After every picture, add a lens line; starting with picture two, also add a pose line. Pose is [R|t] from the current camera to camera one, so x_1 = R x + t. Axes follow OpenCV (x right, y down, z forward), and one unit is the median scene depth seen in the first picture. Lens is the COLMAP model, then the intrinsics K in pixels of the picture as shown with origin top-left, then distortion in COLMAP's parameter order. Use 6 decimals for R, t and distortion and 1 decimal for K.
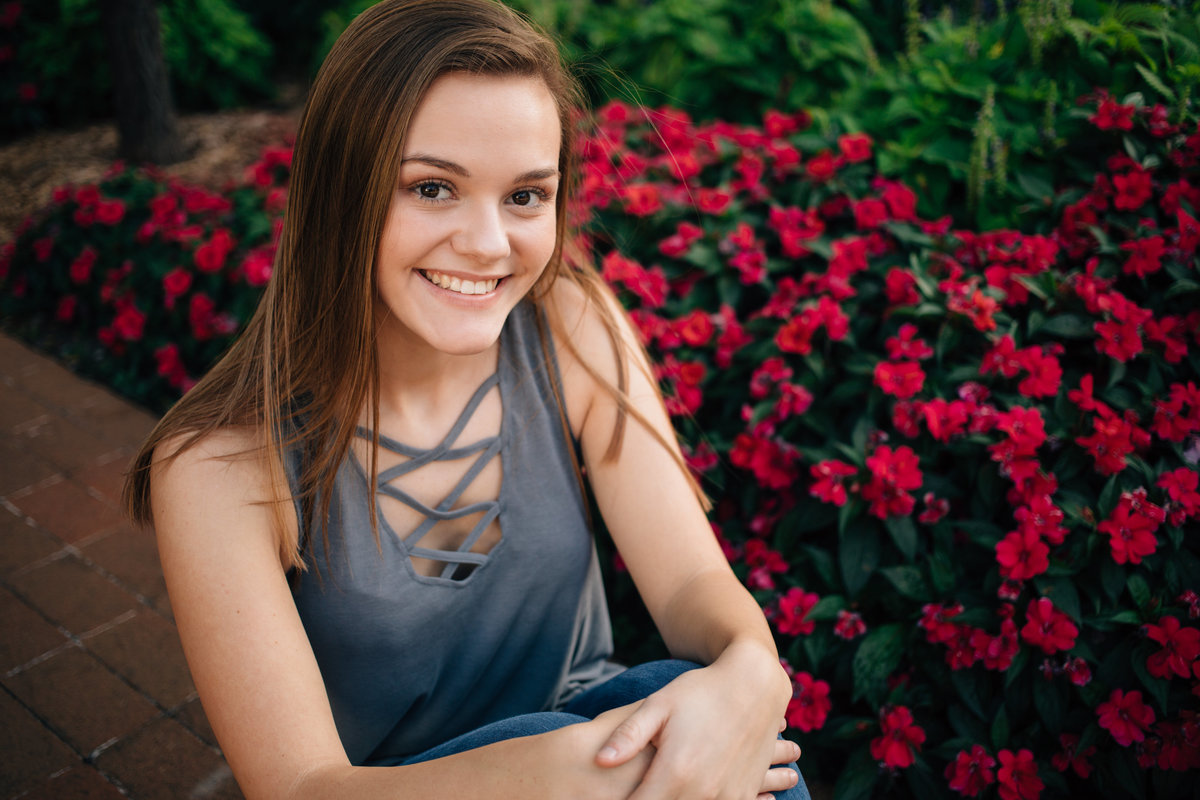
lens RADIAL K [[1320.6, 0, 598.5], [0, 1320.6, 426.2], [0, 0, 1]] dist [-0.073624, 0.085171]
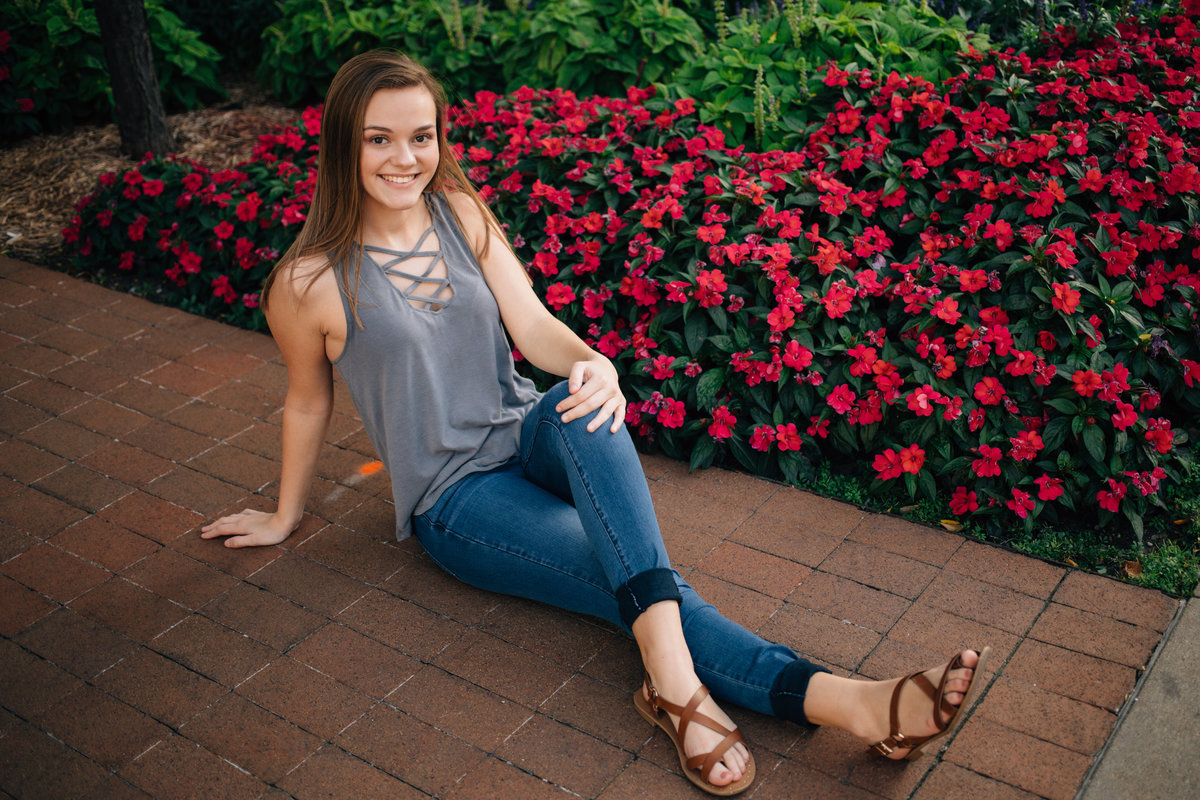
lens RADIAL K [[1375.3, 0, 600.0], [0, 1375.3, 400.0], [0, 0, 1]] dist [-0.080663, 0.031433]
pose [[0.993591, -0.075874, 0.083788, -0.080045], [0.076788, 0.997017, -0.007733, 0.166095], [-0.082952, 0.014118, 0.996454, -0.720658]]
